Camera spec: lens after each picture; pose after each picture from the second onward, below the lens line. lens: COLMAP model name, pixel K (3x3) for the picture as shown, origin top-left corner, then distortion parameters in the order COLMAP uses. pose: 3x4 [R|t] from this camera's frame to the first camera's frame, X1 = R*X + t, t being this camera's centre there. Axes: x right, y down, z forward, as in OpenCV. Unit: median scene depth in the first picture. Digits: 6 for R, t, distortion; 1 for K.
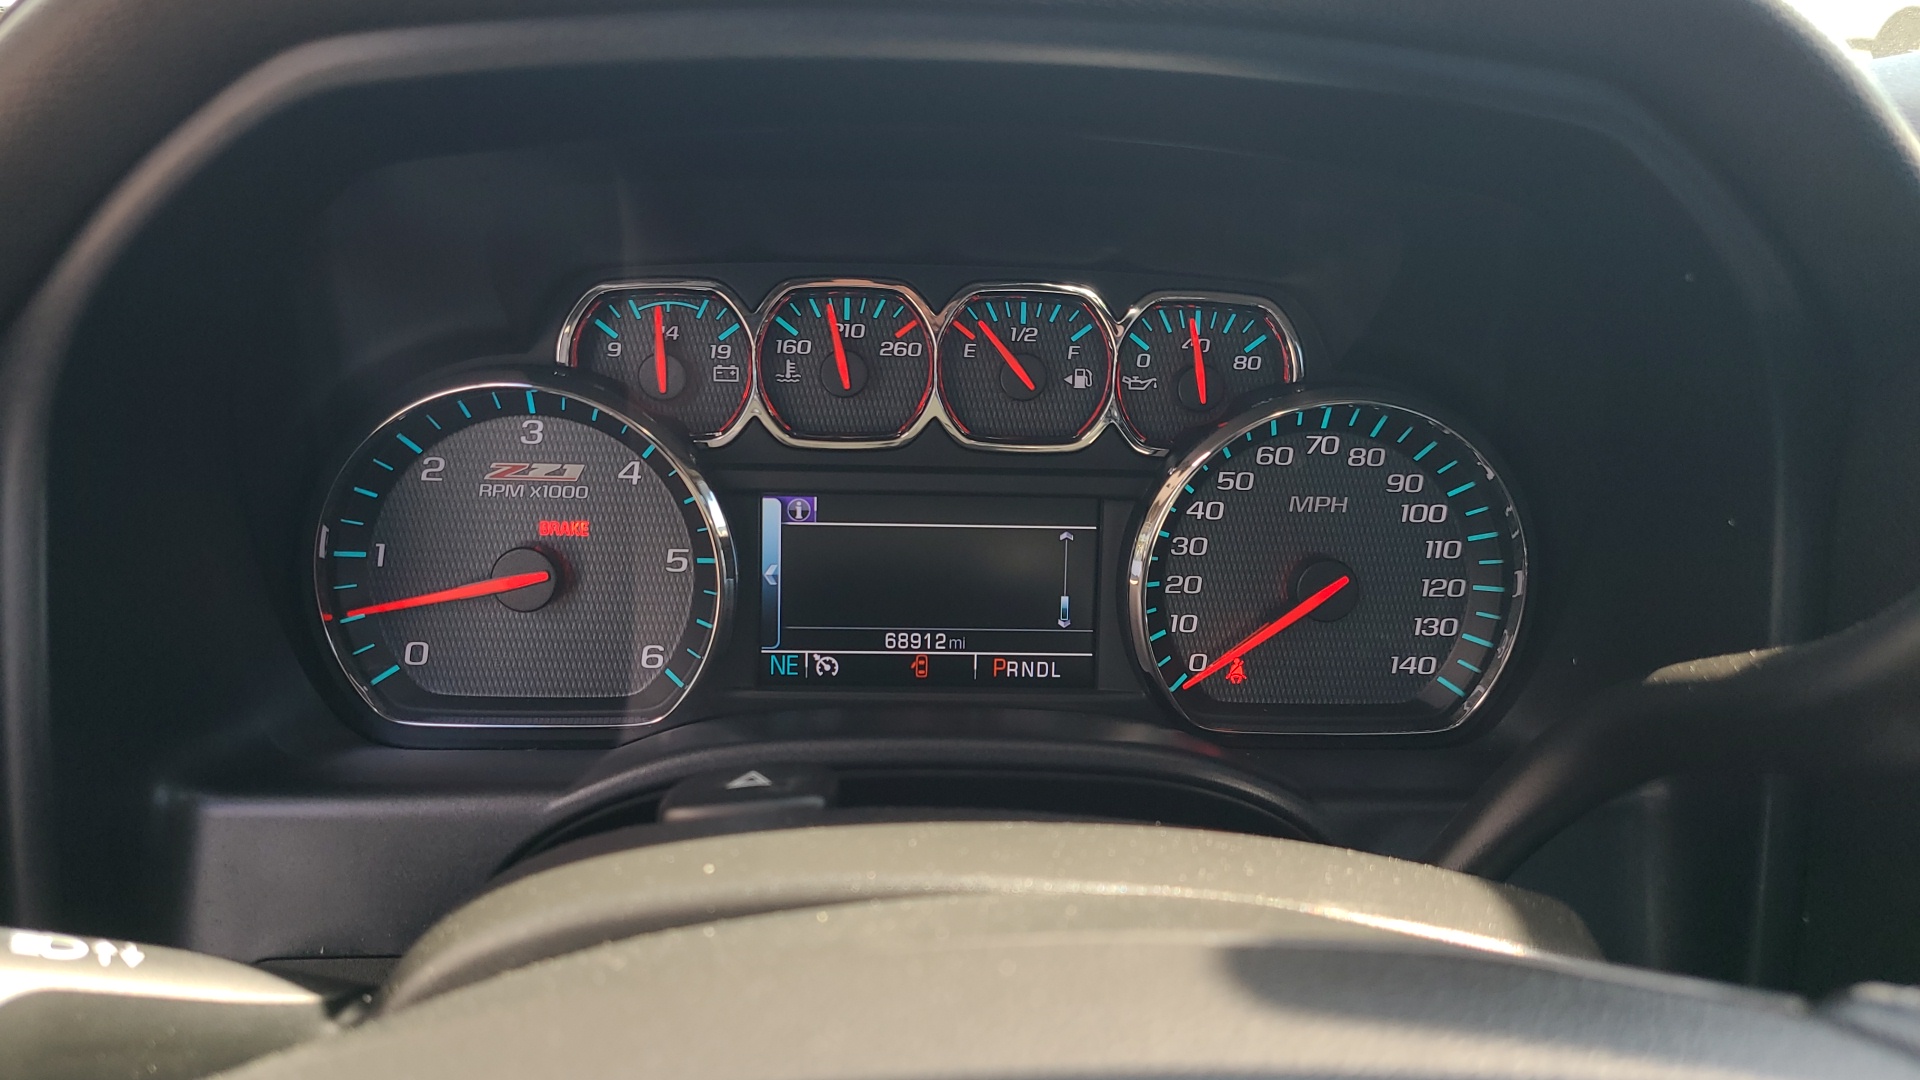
lens RADIAL K [[1433.7, 0, 944.8], [0, 1433.7, 525.4], [0, 0, 1]] dist [0.026462, -0.004442]
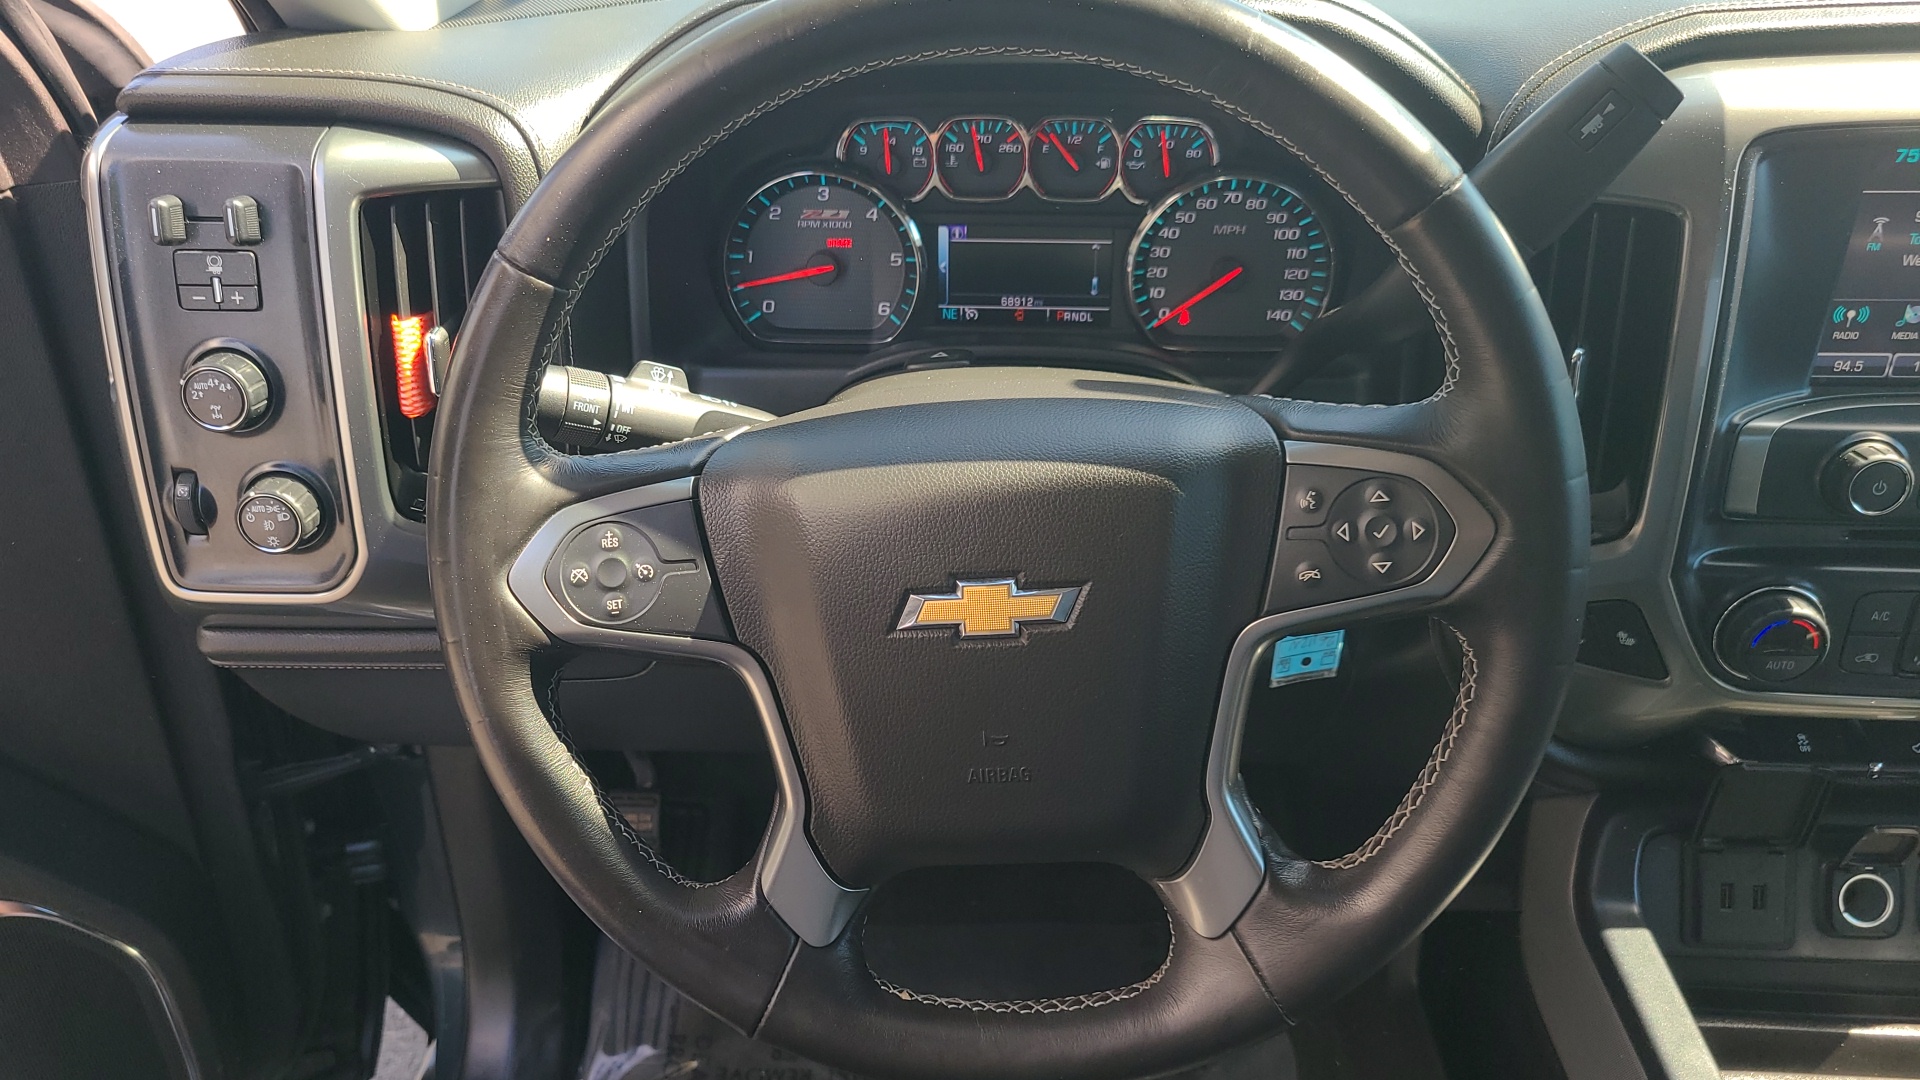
lens RADIAL K [[1433.7, 0, 944.8], [0, 1433.7, 525.4], [0, 0, 1]] dist [0.026462, -0.004442]
pose [[0.994033, 0.021044, -0.107034, 0.098742], [0.004301, 0.972892, 0.231220, -0.075949], [0.108998, -0.230300, 0.966996, -0.982756]]
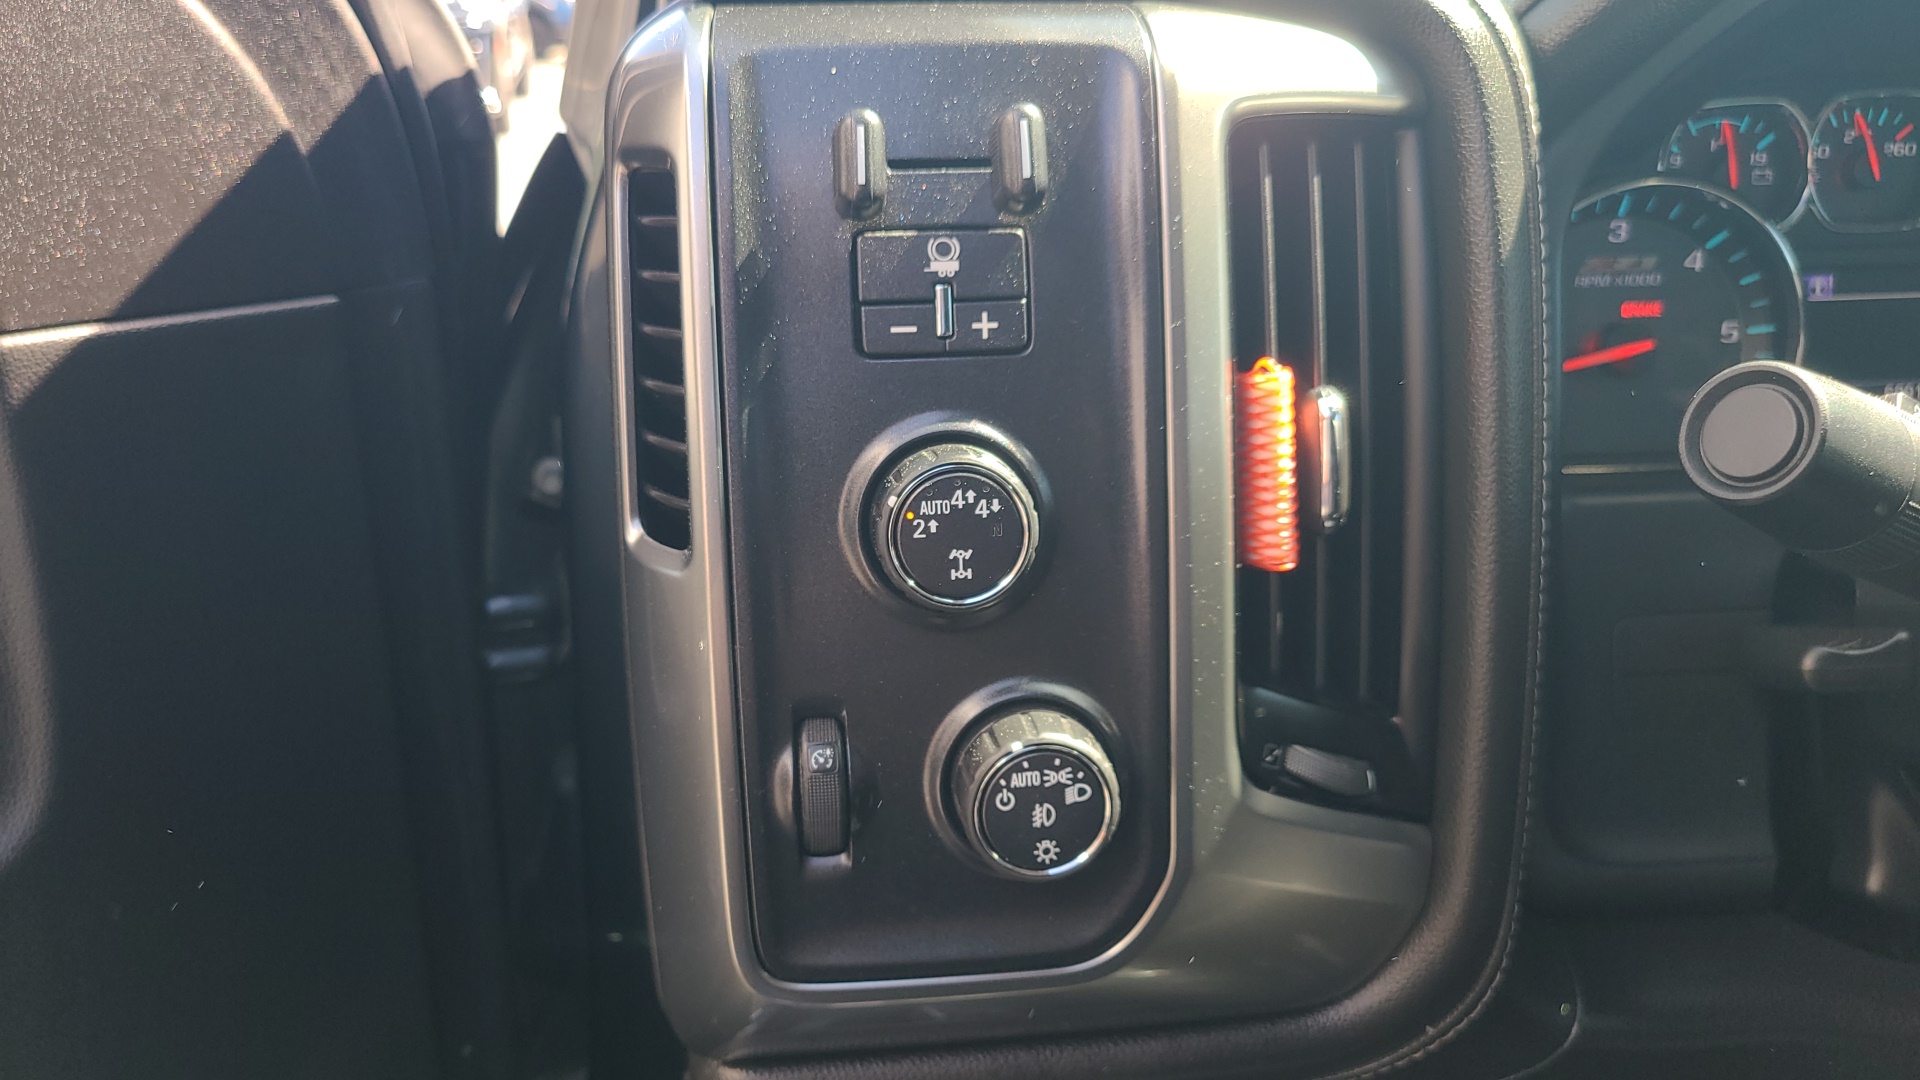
lens RADIAL K [[1433.7, 0, 944.8], [0, 1433.7, 525.4], [0, 0, 1]] dist [0.026462, -0.004442]
pose [[0.998566, -0.051617, 0.014189, -0.879901], [0.051352, 0.998509, 0.018490, 0.131729], [-0.015122, -0.017735, 0.999728, -0.225212]]
